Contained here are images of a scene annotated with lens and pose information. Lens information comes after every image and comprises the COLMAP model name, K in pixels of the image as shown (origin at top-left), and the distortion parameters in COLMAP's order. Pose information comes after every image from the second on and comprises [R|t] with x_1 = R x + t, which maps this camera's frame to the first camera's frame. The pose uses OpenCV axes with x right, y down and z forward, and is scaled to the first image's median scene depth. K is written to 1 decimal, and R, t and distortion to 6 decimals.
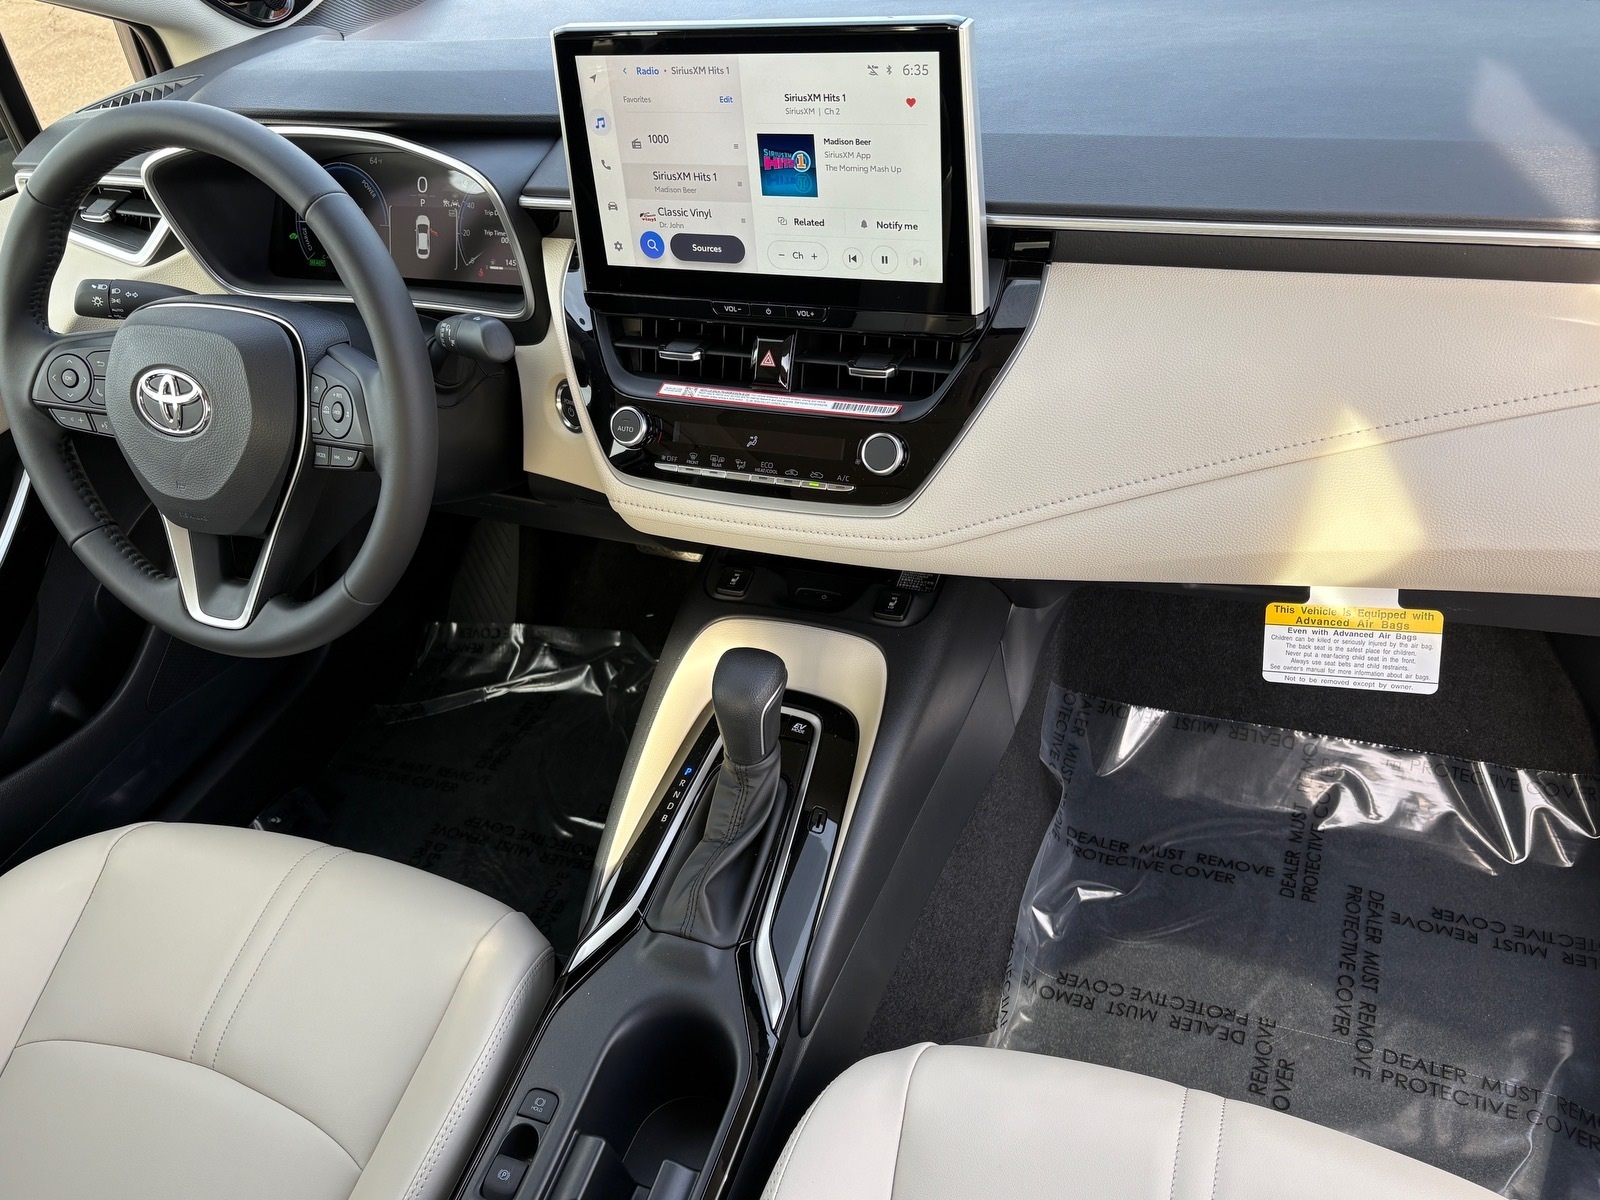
lens RADIAL K [[1282.9, 0, 796.3], [0, 1282.9, 619.5], [0, 0, 1]] dist [0.017066, 0.003745]
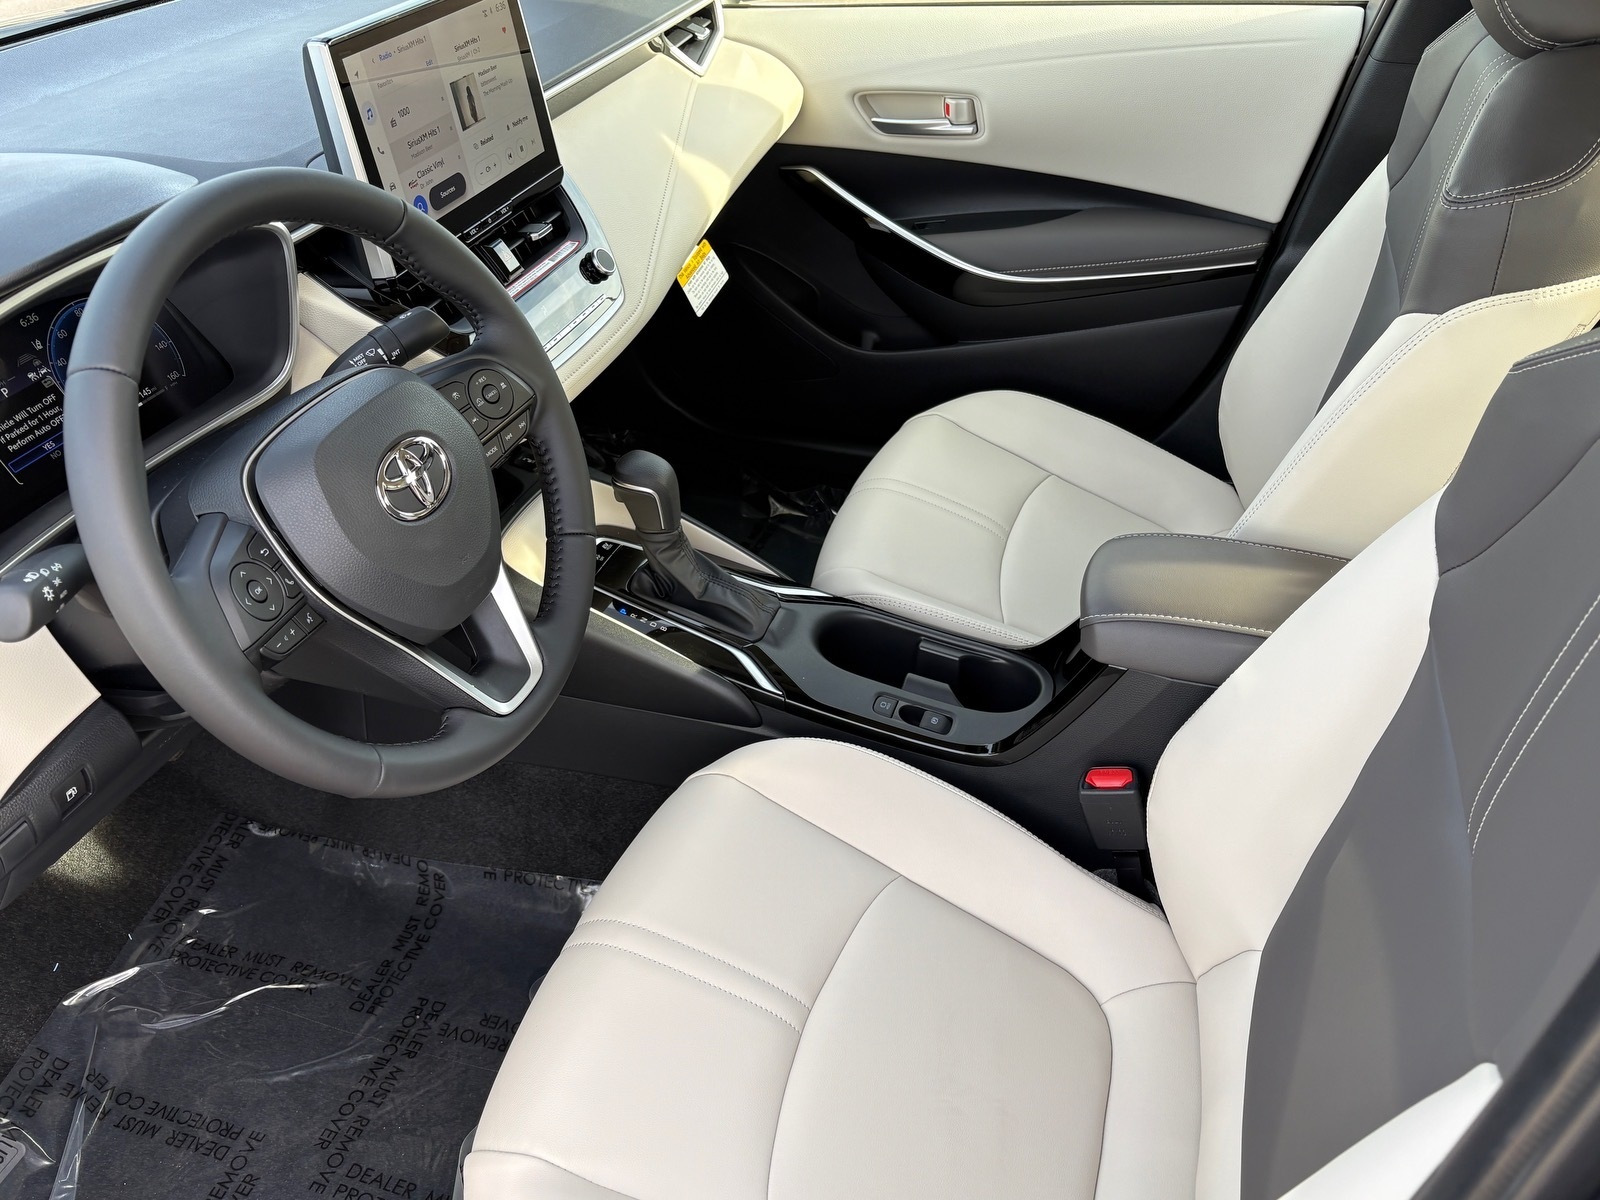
lens RADIAL K [[1266.6, 0, 793.4], [0, 1266.6, 617.2], [0, 0, 1]] dist [0.024828, -0.008234]
pose [[-0.031500, -0.500440, 0.865198, -1.364789], [0.660851, 0.638990, 0.393660, -0.292620], [-0.749856, 0.584167, 0.310588, 0.616229]]
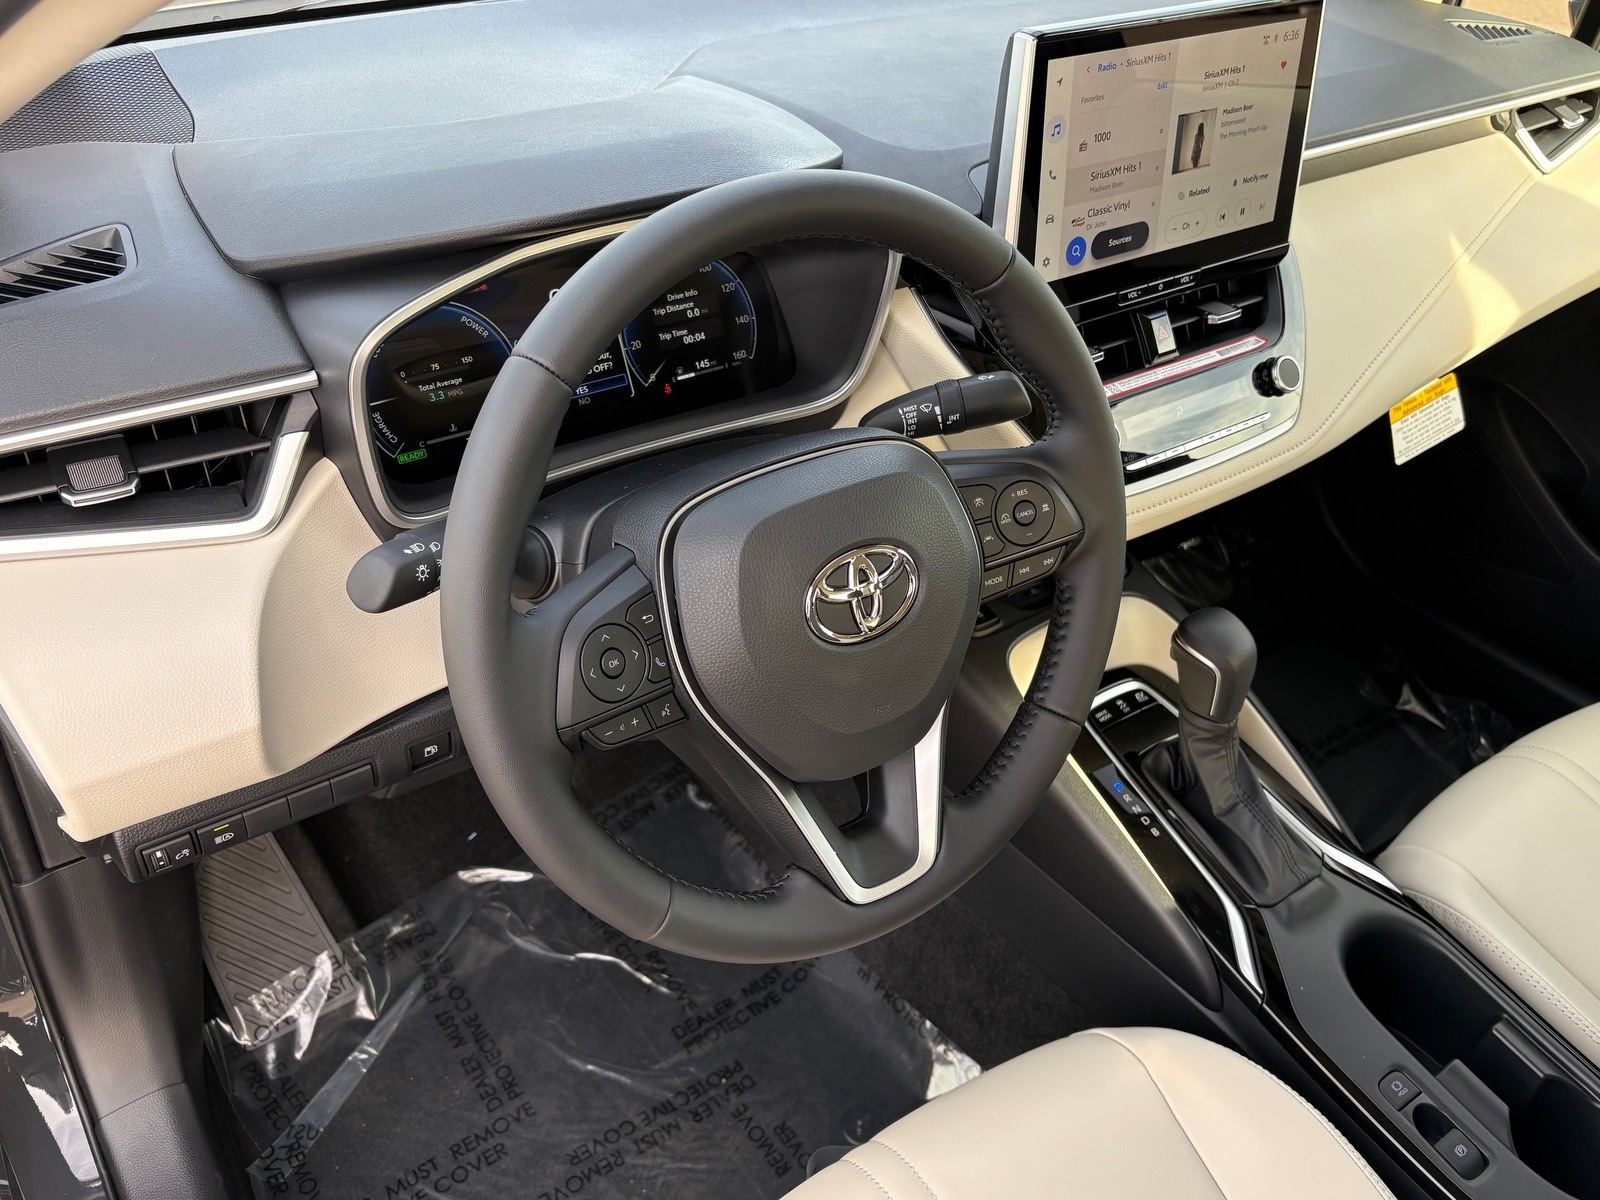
lens RADIAL K [[1275.2, 0, 800.0], [0, 1275.2, 600.0], [0, 0, 1]] dist [0.022247, -0.008883]
pose [[0.552169, -0.377677, 0.743283, -1.060155], [0.444237, 0.887695, 0.121042, -0.275303], [-0.705523, 0.263358, 0.657936, 0.603637]]
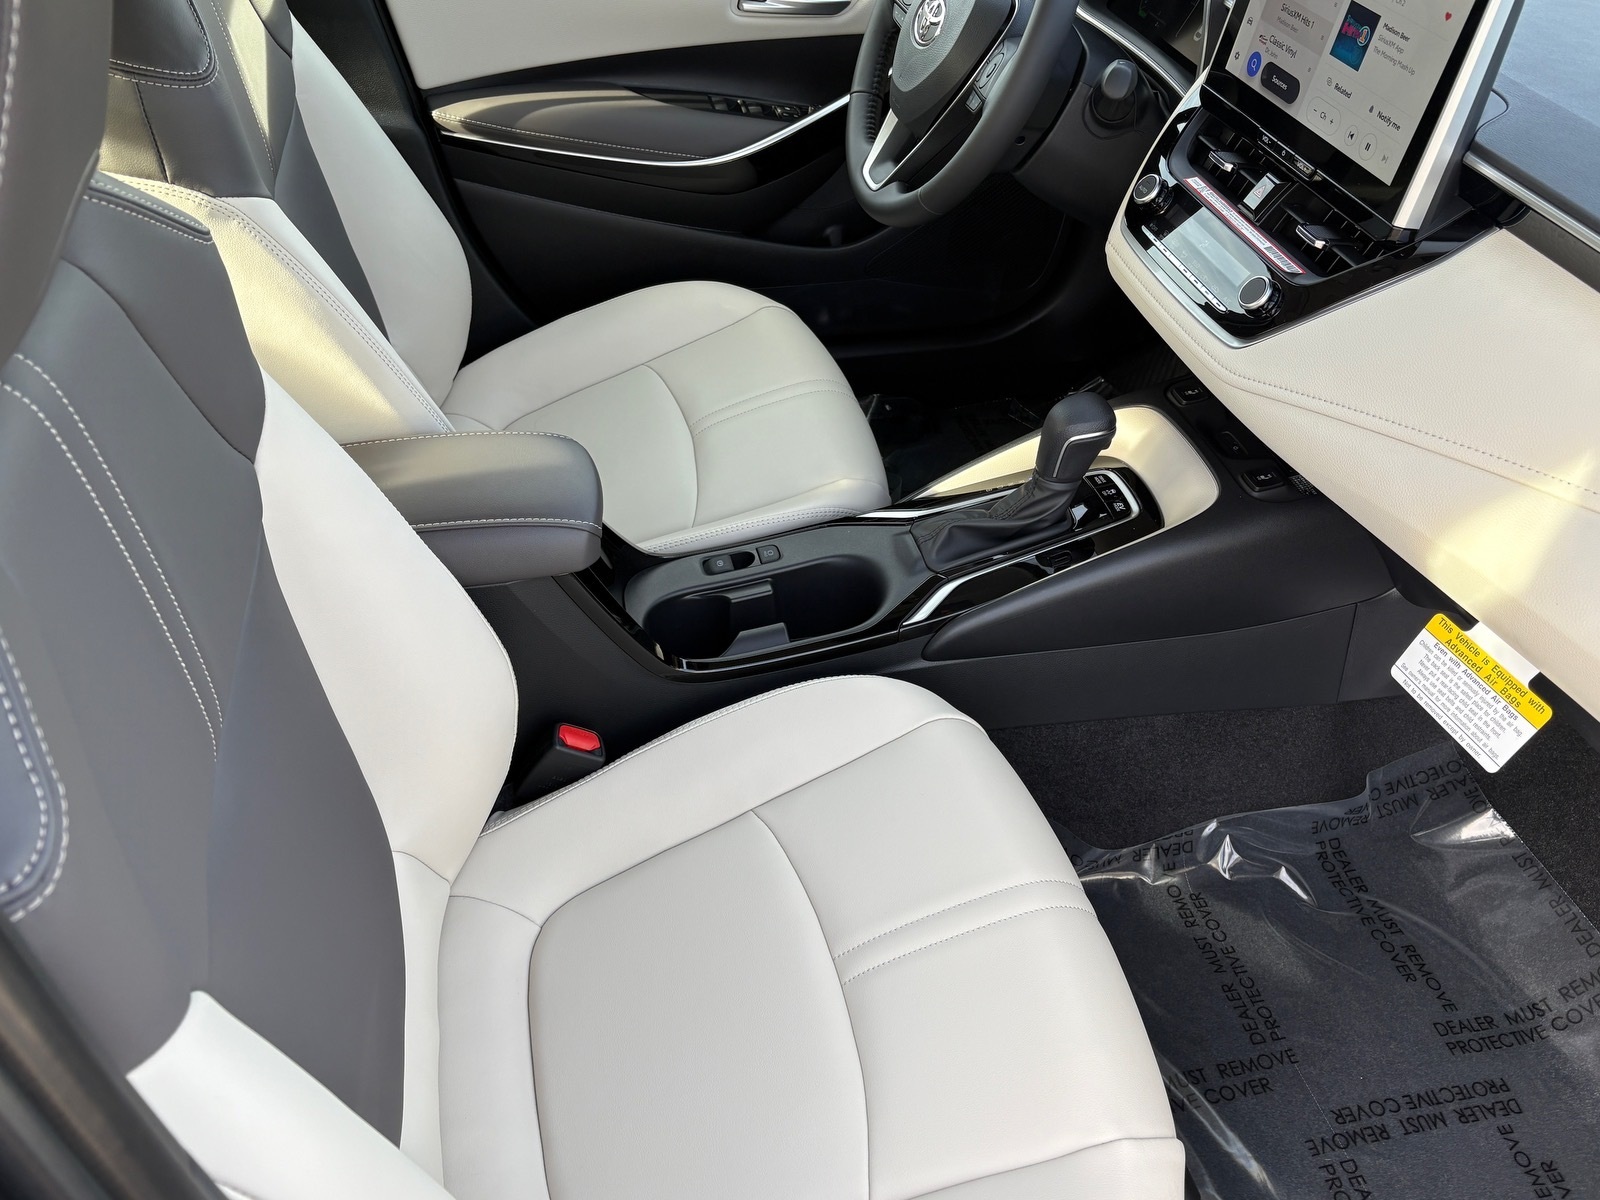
lens RADIAL K [[1275.2, 0, 800.0], [0, 1275.2, 600.0], [0, 0, 1]] dist [0.022247, -0.008883]
pose [[0.558590, 0.644196, -0.522483, 0.609545], [-0.608576, 0.746315, 0.269537, 0.014958], [0.563571, 0.167410, 0.808926, -0.117113]]
